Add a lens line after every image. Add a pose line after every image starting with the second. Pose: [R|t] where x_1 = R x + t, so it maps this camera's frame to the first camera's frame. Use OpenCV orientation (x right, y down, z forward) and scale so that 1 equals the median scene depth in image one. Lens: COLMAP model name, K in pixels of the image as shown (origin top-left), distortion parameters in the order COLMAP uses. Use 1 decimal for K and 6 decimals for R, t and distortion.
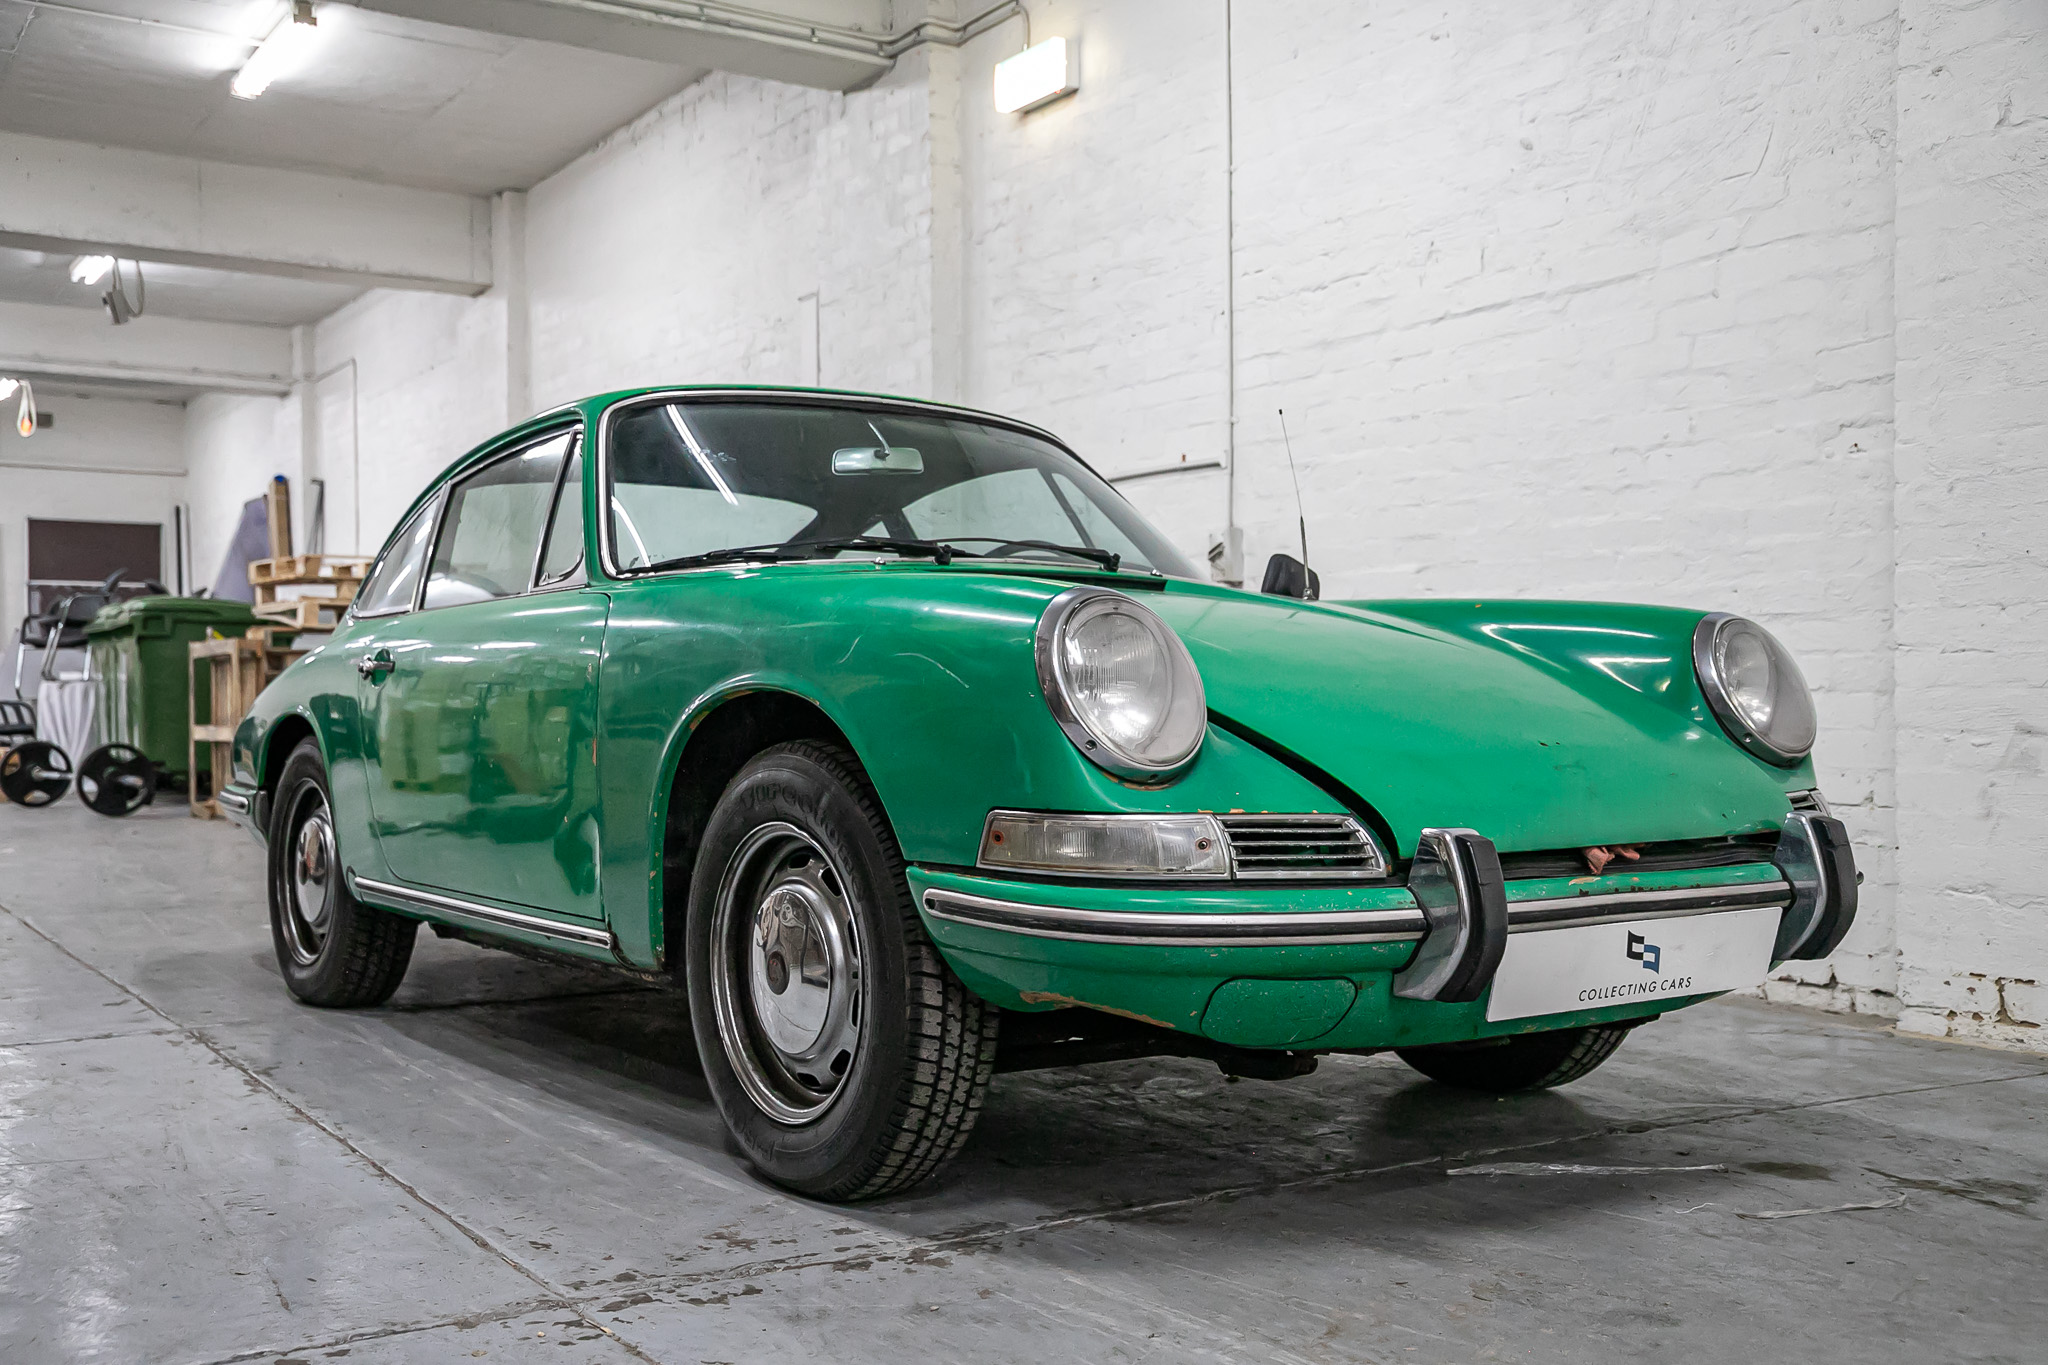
lens RADIAL K [[2171.2, 0, 1024.0], [0, 2171.2, 682.5], [0, 0, 1]] dist [-0.016608, -0.011250]
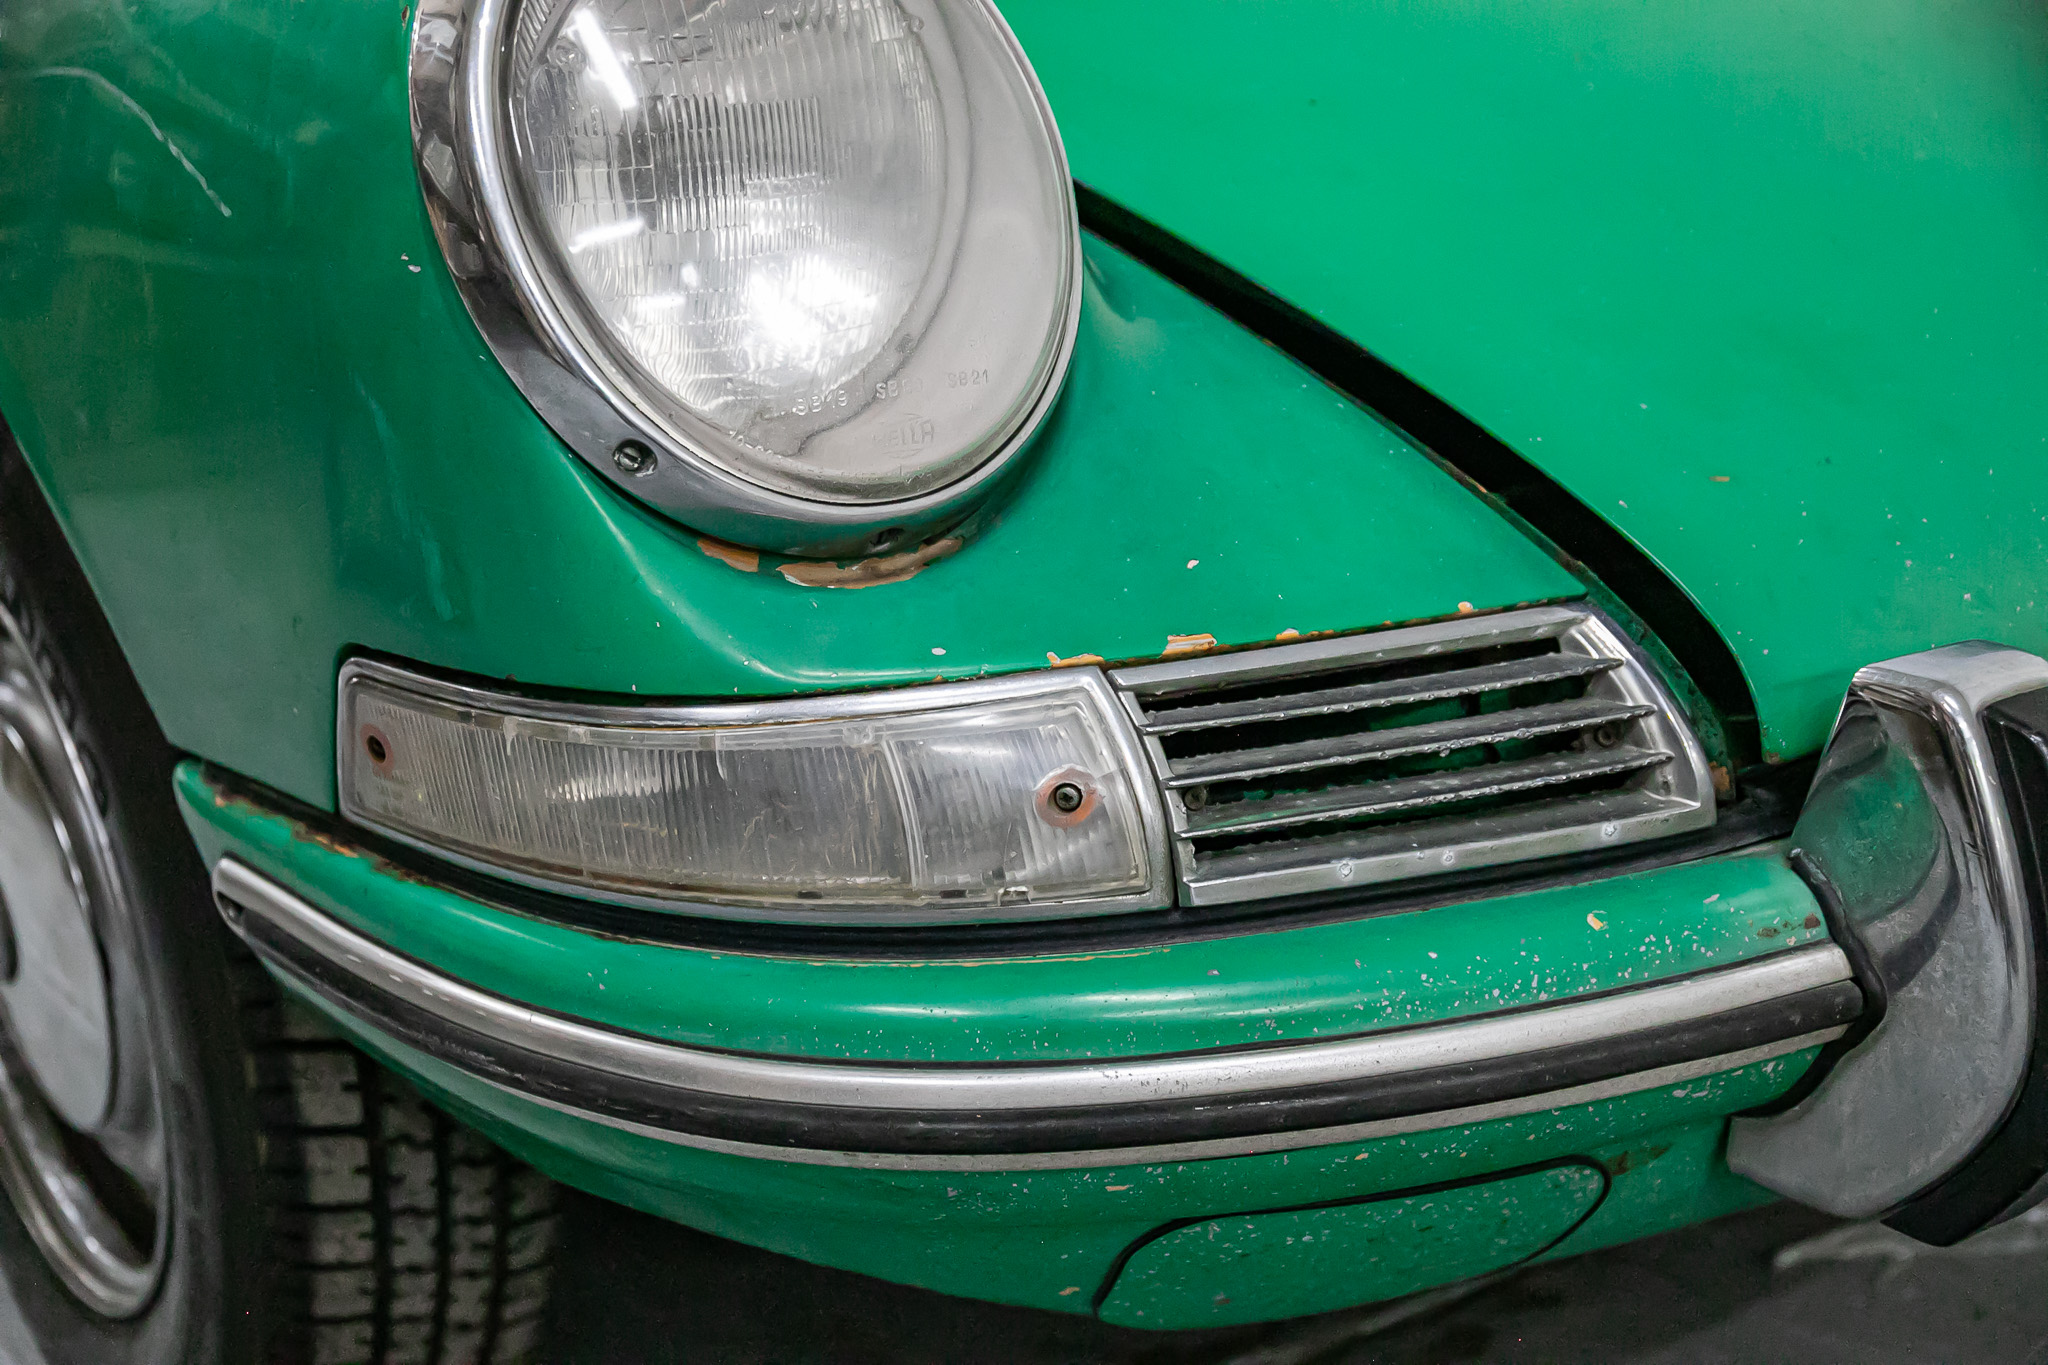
lens RADIAL K [[2610.2, 0, 1024.0], [0, 2610.2, 682.5], [0, 0, 1]] dist [0.010554, 0.008159]
pose [[0.998463, -0.052363, -0.018143, 0.079609], [0.055414, 0.946772, 0.317099, -0.042341], [0.000573, -0.317617, 0.948219, 0.653424]]
